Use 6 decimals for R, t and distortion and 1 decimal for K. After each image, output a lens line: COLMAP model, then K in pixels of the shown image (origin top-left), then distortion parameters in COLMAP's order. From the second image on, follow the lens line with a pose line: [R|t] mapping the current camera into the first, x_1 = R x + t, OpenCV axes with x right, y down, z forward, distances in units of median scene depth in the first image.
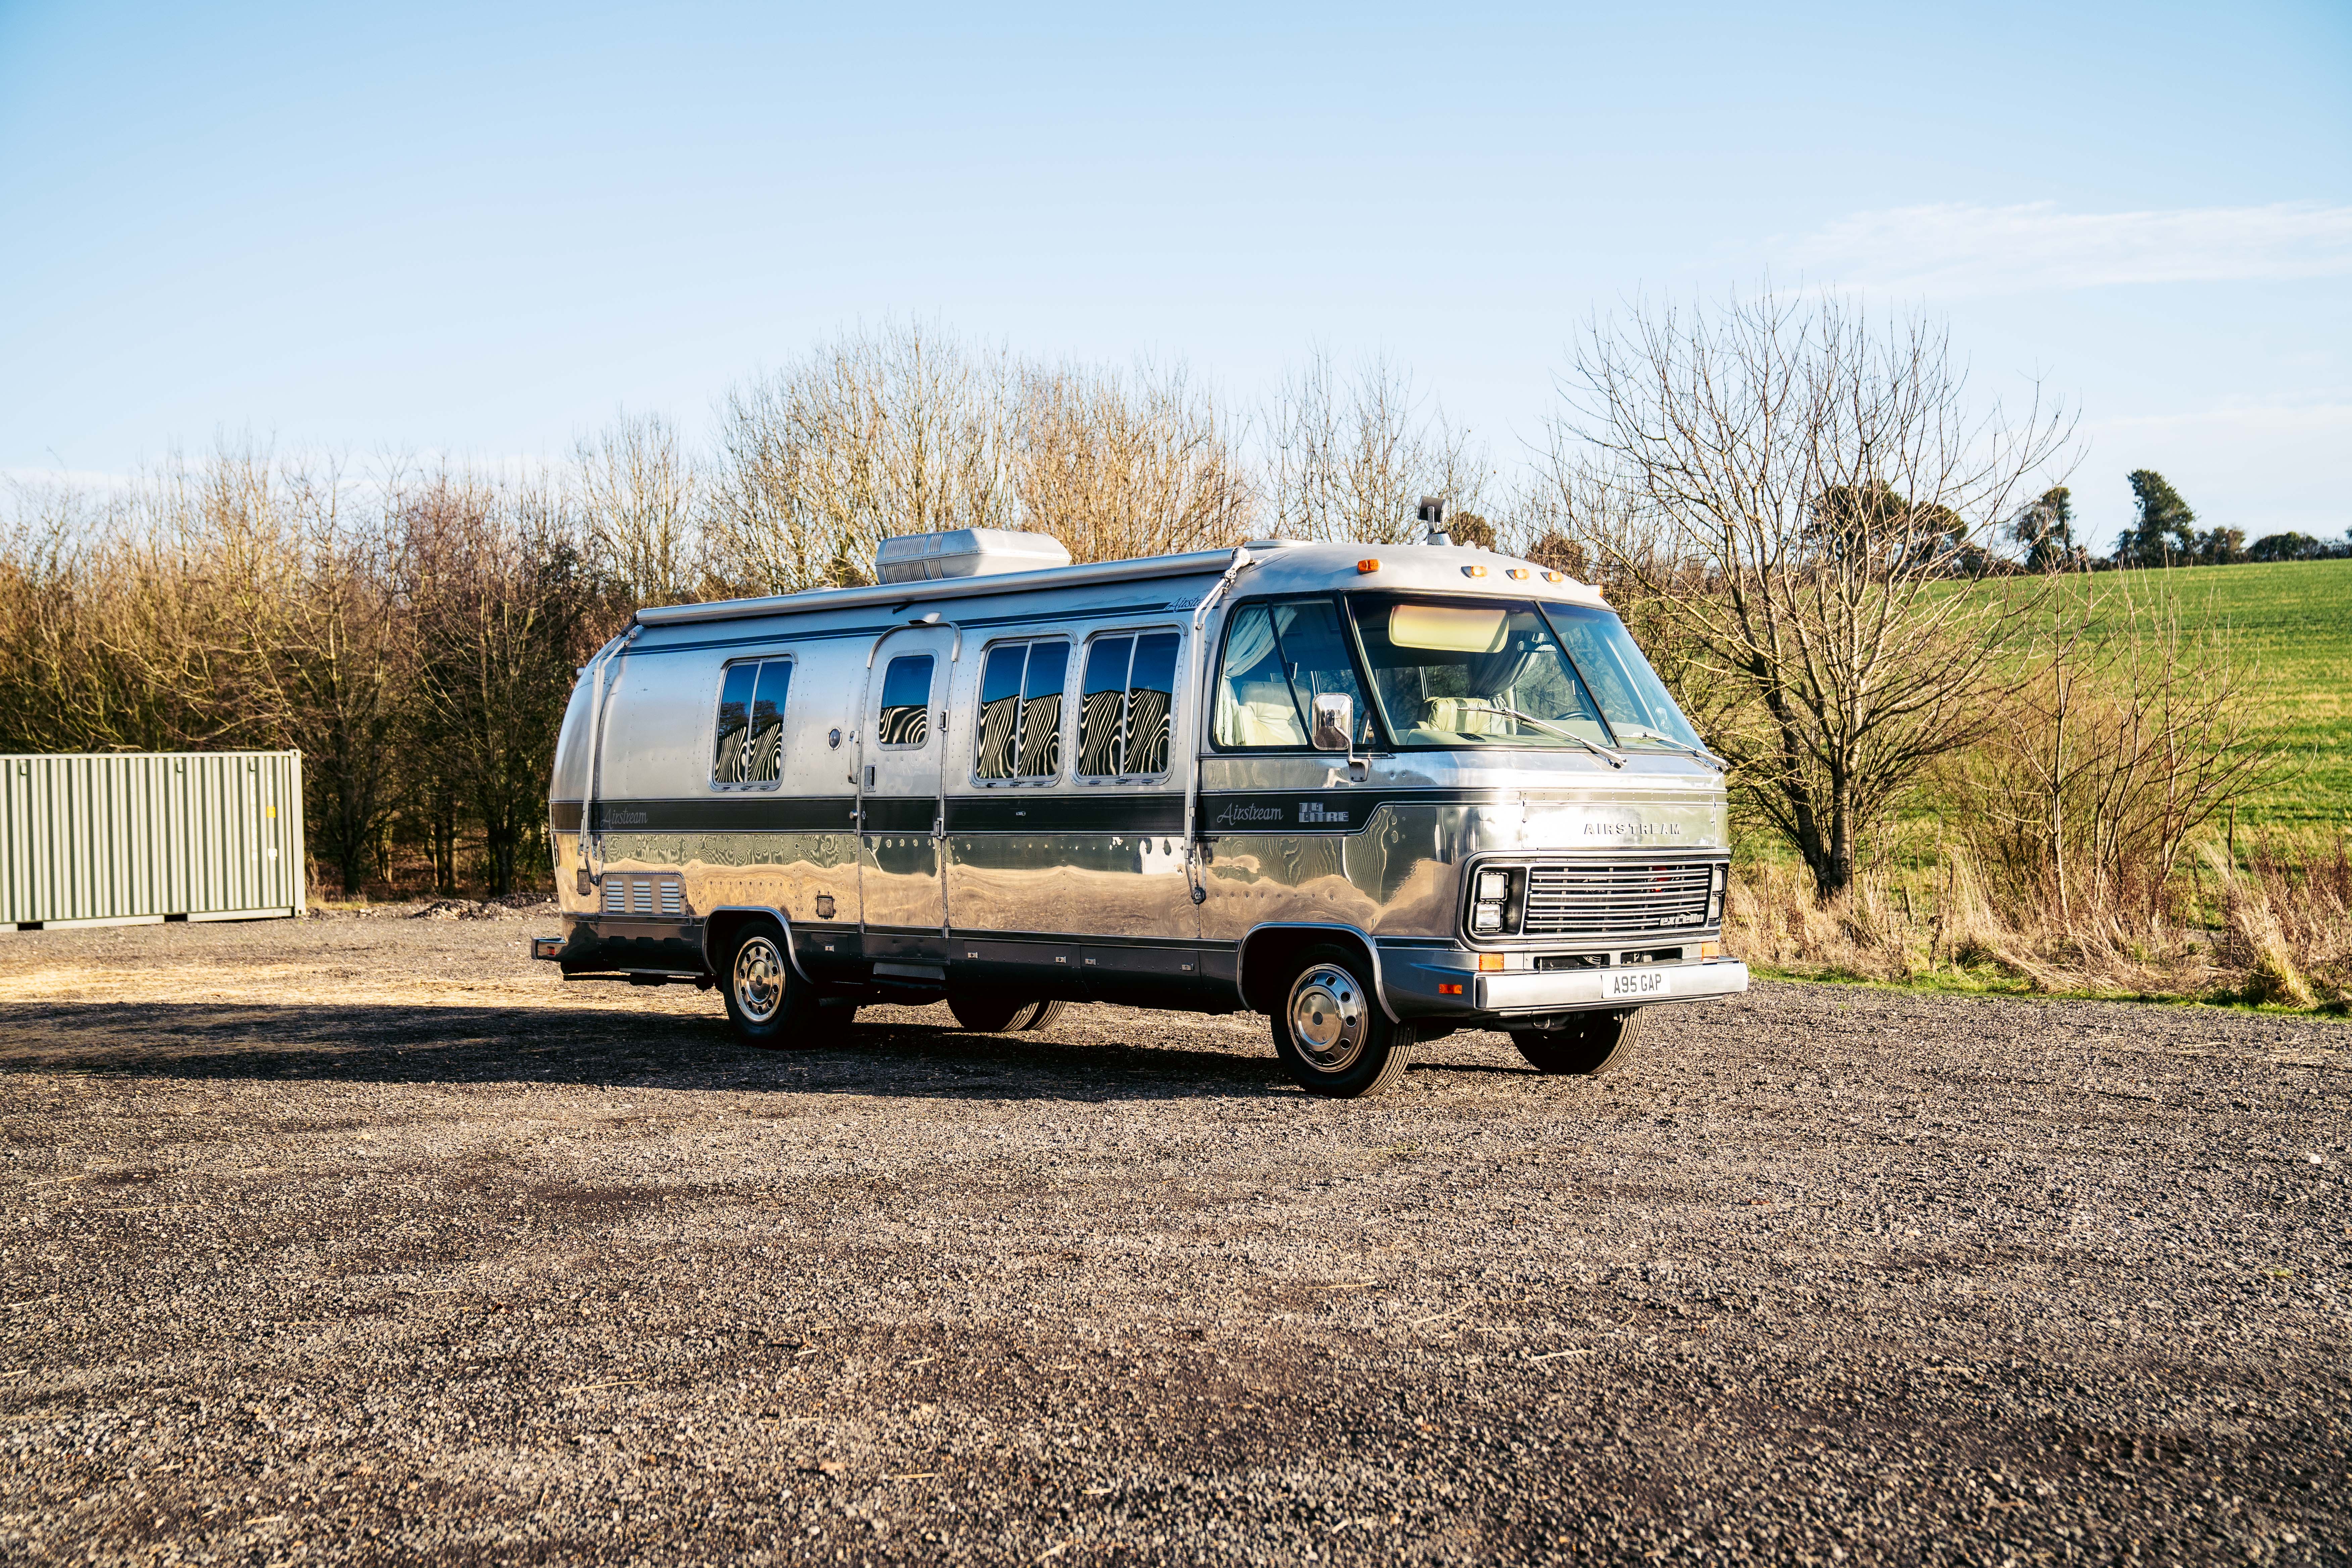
lens RADIAL K [[2834.1, 0, 1178.7], [0, 2834.1, 798.2], [0, 0, 1]] dist [0.091270, -0.013164]
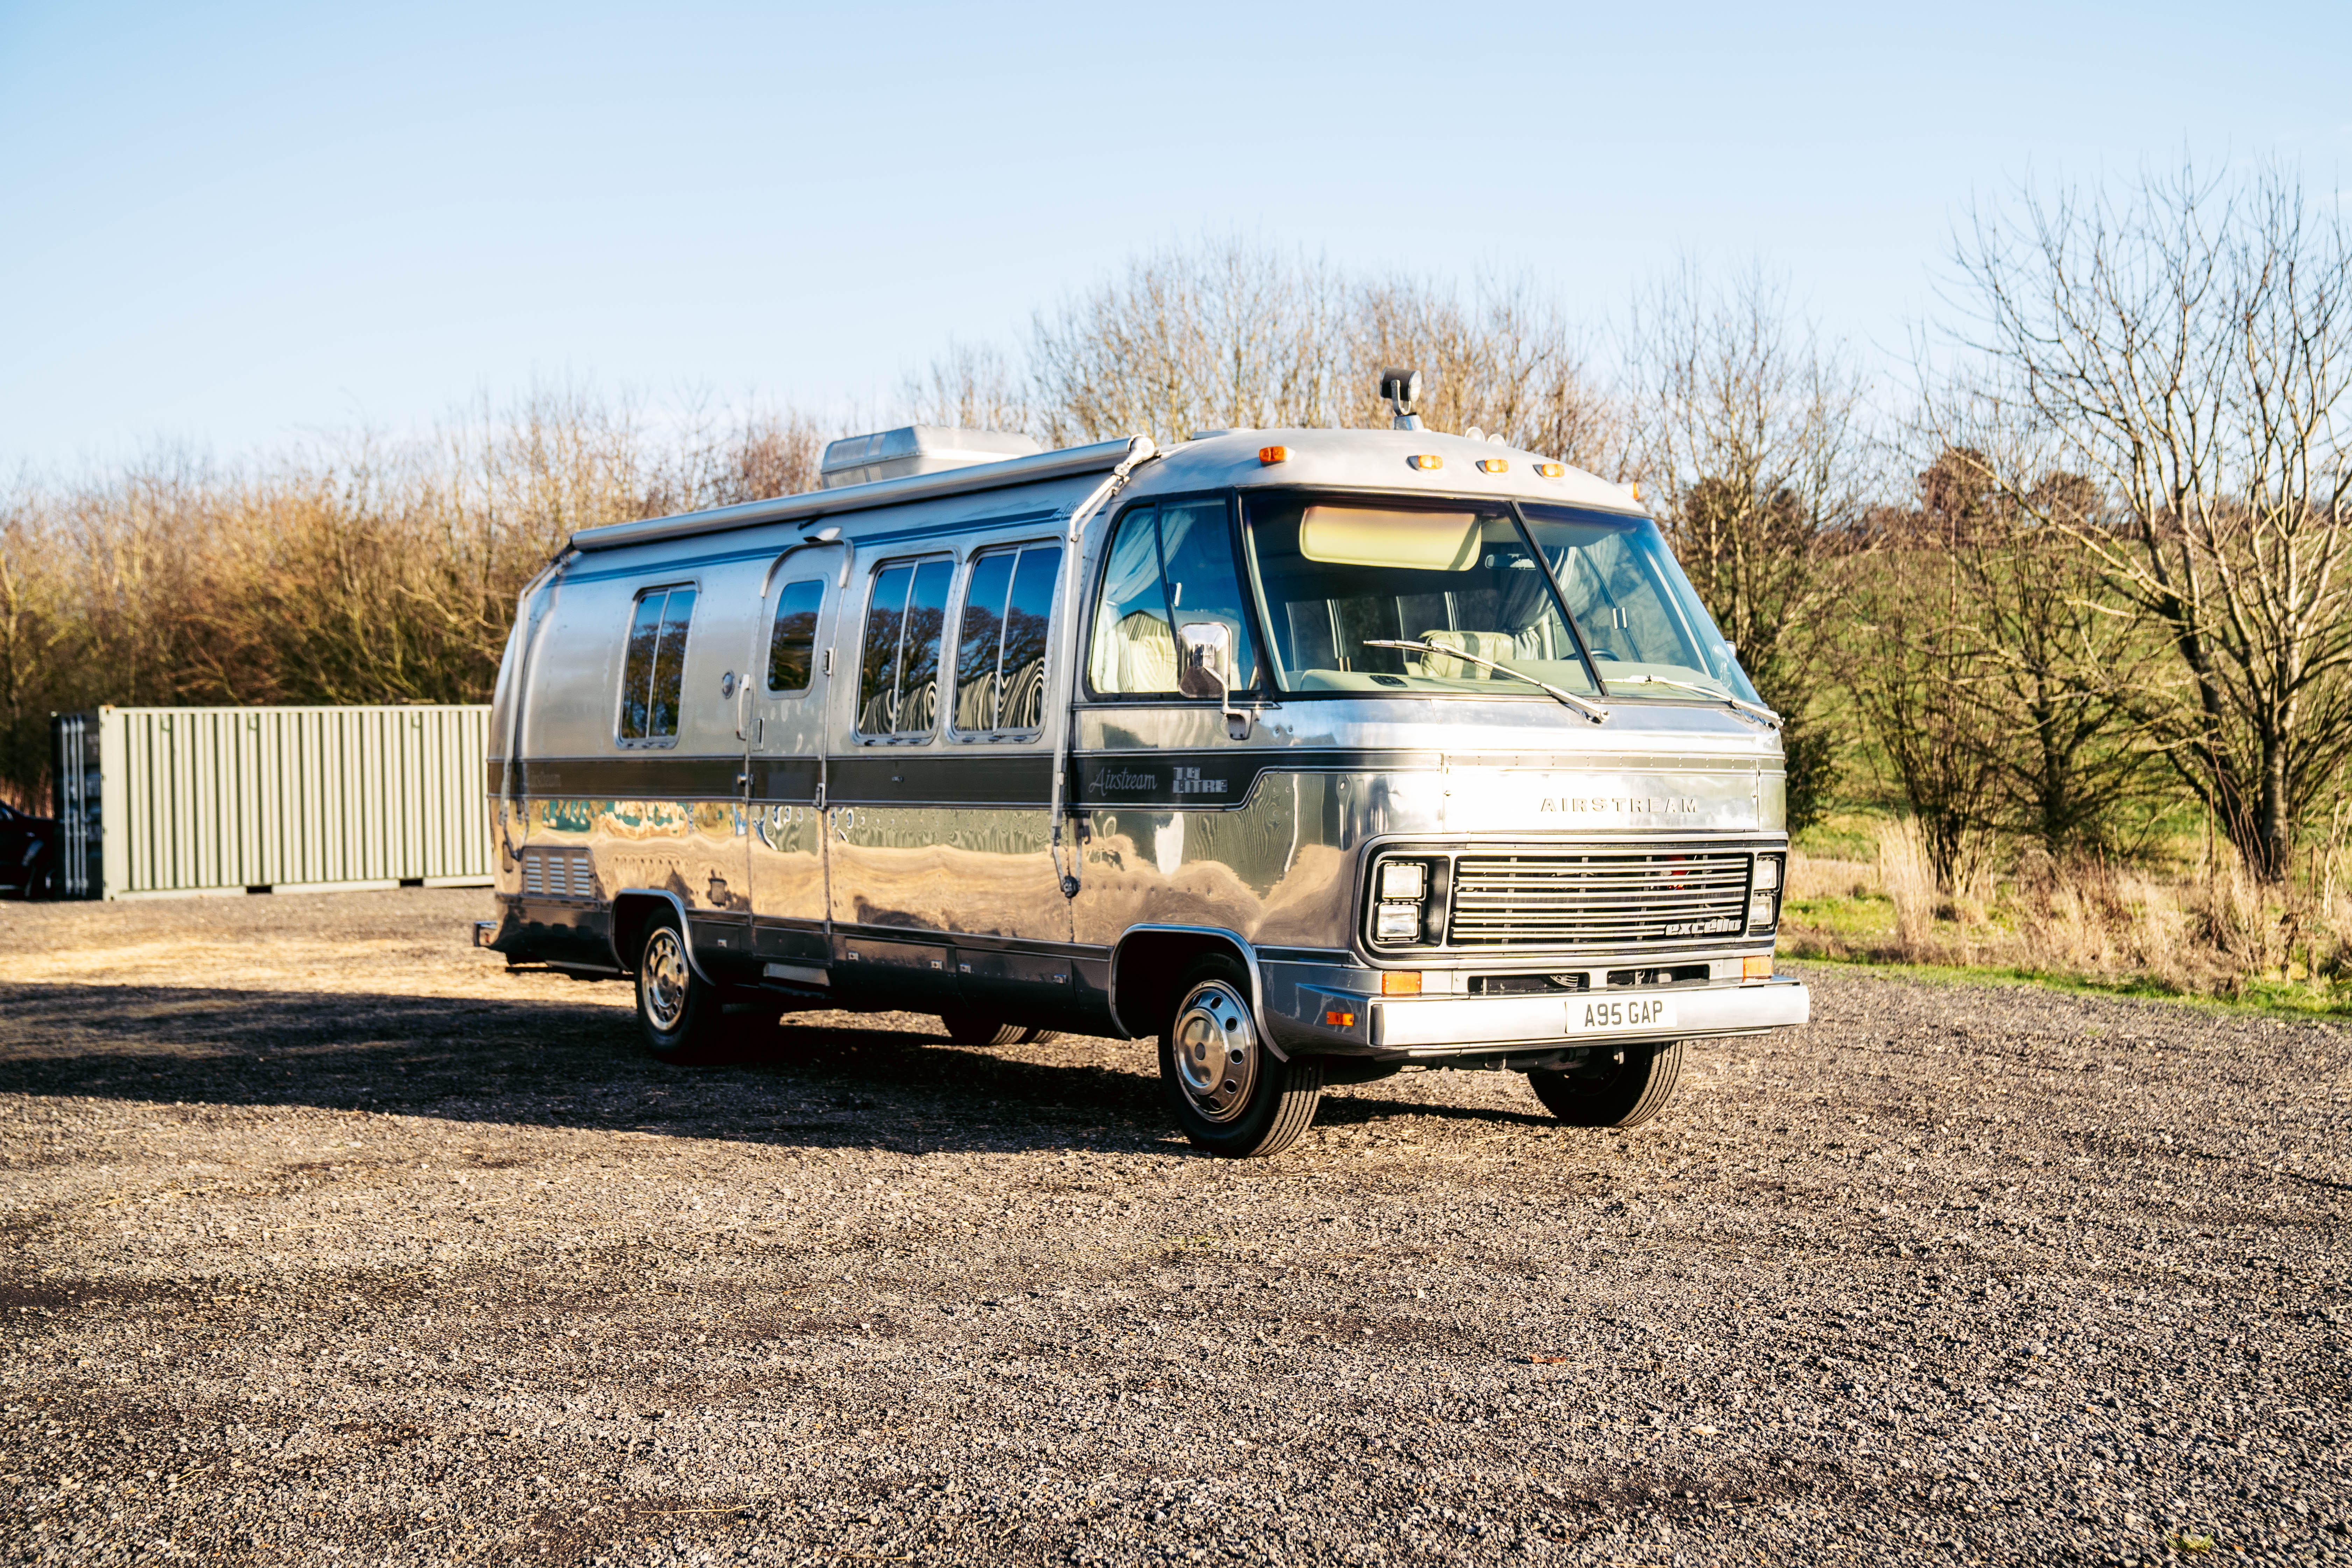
lens RADIAL K [[2963.9, 0, 1232.5], [0, 2963.9, 775.5], [0, 0, 1]] dist [0.063731, 0.012313]
pose [[0.987178, 0.006348, -0.159497, 0.150565], [-0.005492, 0.999968, 0.005805, -0.000754], [0.159529, -0.004855, 0.987181, 0.178033]]
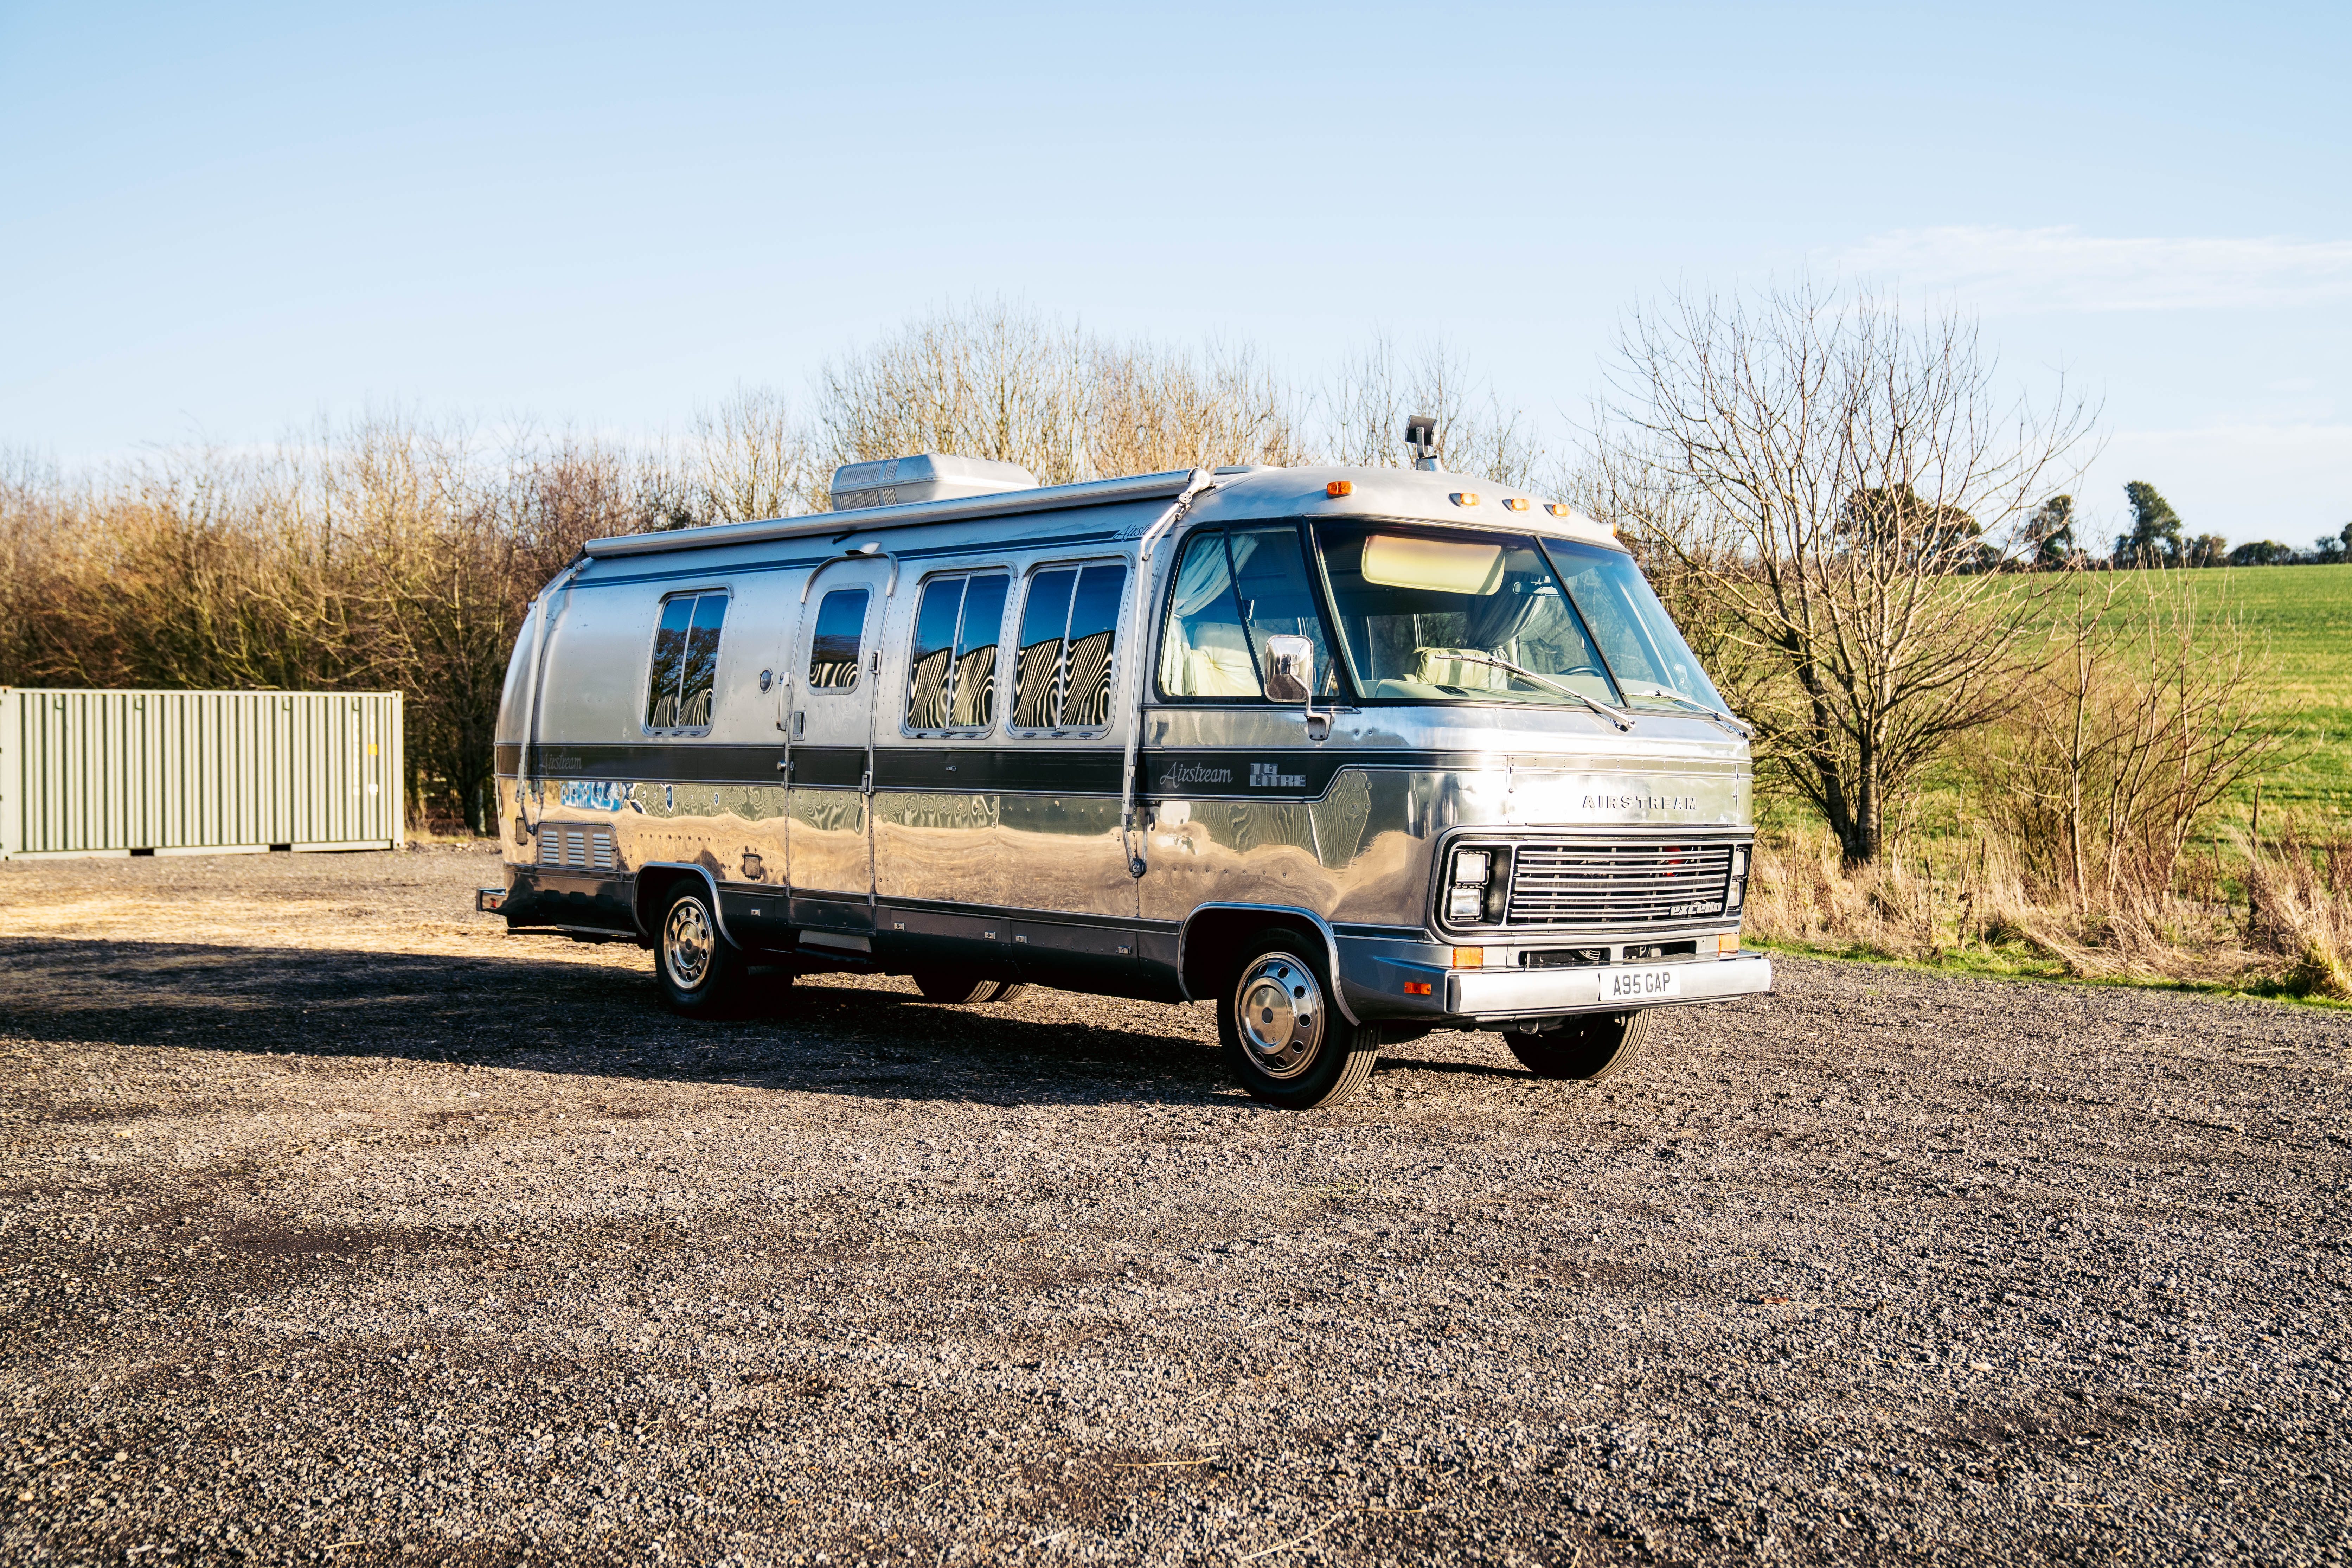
lens RADIAL K [[2470.5, 0, 1225.7], [0, 2470.5, 757.0], [0, 0, 1]] dist [-0.021875, 0.104412]
pose [[0.999478, 0.022409, -0.023284, 0.042648], [-0.022393, 0.999749, 0.000977, -0.000633], [0.023300, -0.000455, 0.999728, 0.207894]]
